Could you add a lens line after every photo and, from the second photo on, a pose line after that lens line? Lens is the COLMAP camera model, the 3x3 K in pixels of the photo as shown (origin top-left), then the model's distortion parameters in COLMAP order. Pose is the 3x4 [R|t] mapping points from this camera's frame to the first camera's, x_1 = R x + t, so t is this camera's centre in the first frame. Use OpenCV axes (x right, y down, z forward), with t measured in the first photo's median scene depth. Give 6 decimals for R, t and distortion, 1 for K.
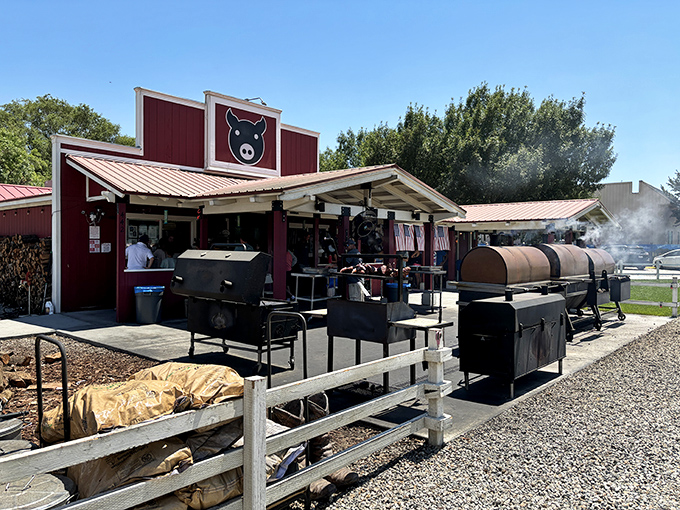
lens RADIAL K [[507.9, 0, 340.0], [0, 507.9, 255.0], [0, 0, 1]] dist [0.006909, 0.001490]
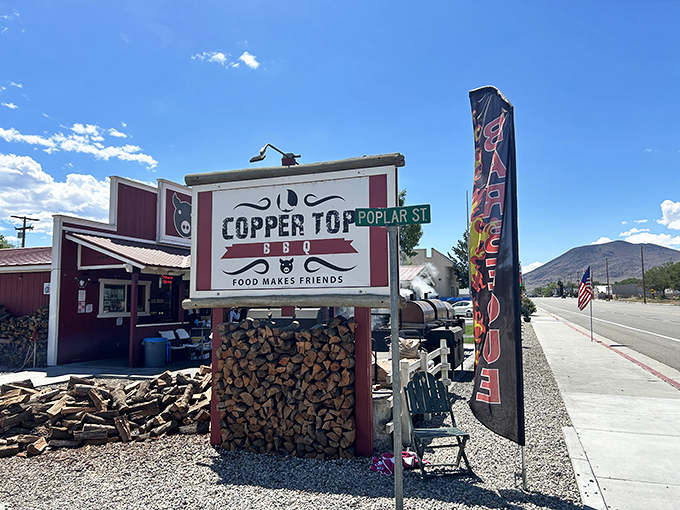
lens RADIAL K [[507.9, 0, 340.0], [0, 507.9, 255.0], [0, 0, 1]] dist [0.006909, 0.001490]
pose [[0.923206, 0.015490, 0.383993, -0.379881], [0.025412, 0.994540, -0.101215, -0.003132], [-0.383464, 0.103200, 0.917772, -0.324533]]
